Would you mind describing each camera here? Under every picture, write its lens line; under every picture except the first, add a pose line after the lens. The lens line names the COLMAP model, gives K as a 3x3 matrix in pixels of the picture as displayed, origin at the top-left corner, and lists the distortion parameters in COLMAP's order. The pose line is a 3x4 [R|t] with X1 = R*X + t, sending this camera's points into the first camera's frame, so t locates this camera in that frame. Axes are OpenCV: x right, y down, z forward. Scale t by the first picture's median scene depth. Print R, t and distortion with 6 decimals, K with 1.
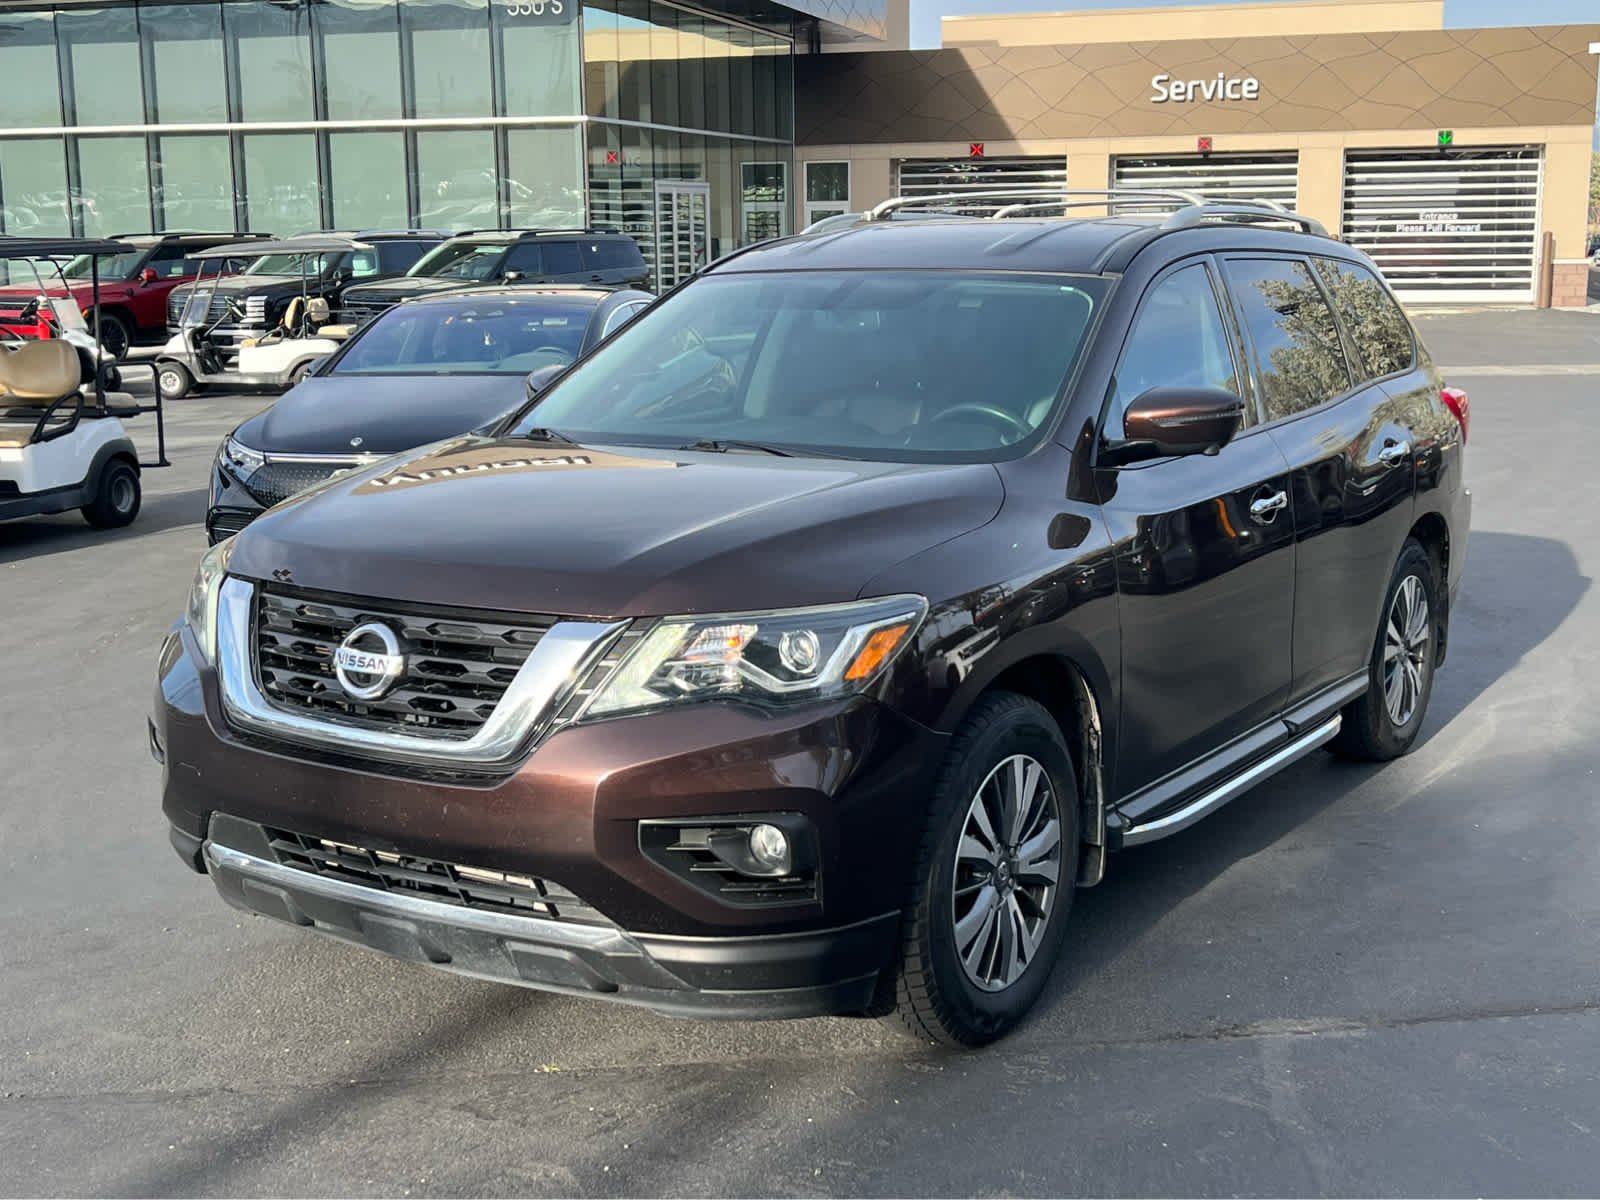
lens RADIAL K [[2027.8, 0, 800.0], [0, 2027.8, 600.0], [0, 0, 1]] dist [0.159744, -0.431038]
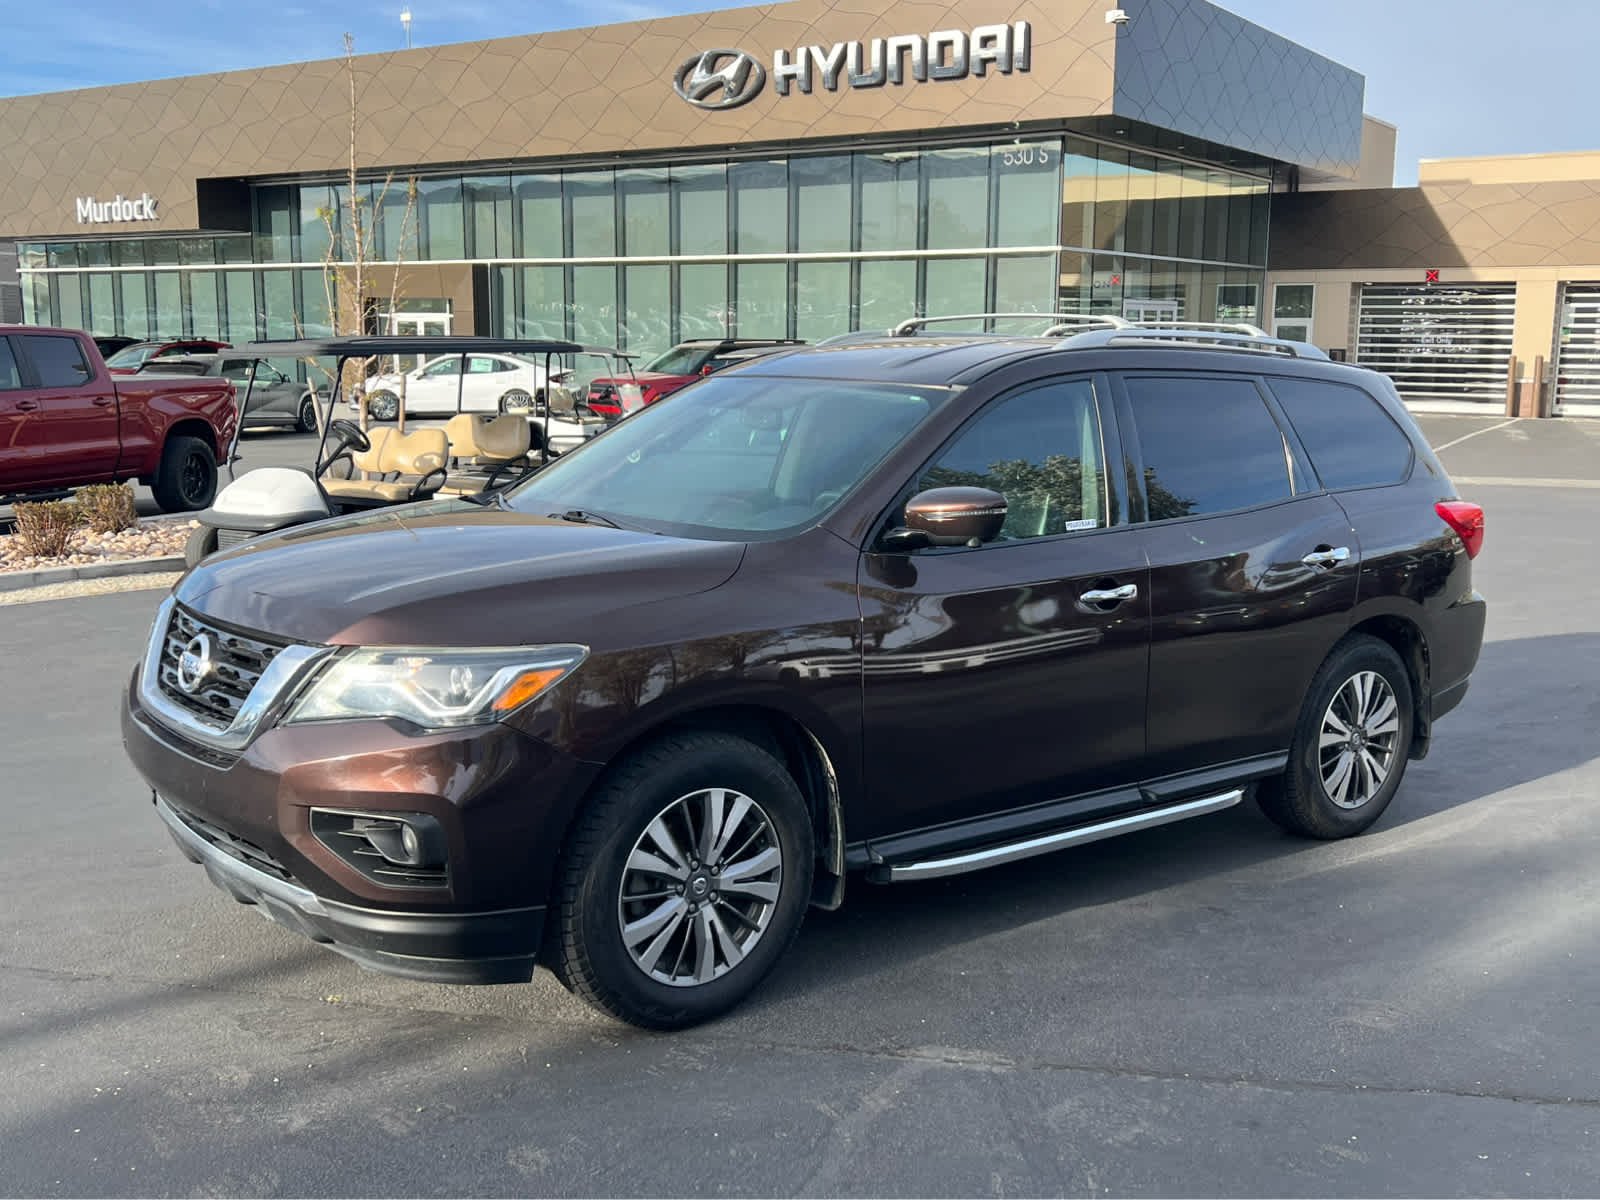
lens RADIAL K [[1668.3, 0, 800.0], [0, 1668.3, 600.0], [0, 0, 1]] dist [0.122801, -0.306860]
pose [[0.949230, 0.069102, -0.306901, 0.298826], [-0.076543, 0.996991, -0.012262, -0.016654], [0.305130, 0.035131, 0.951662, 0.059782]]
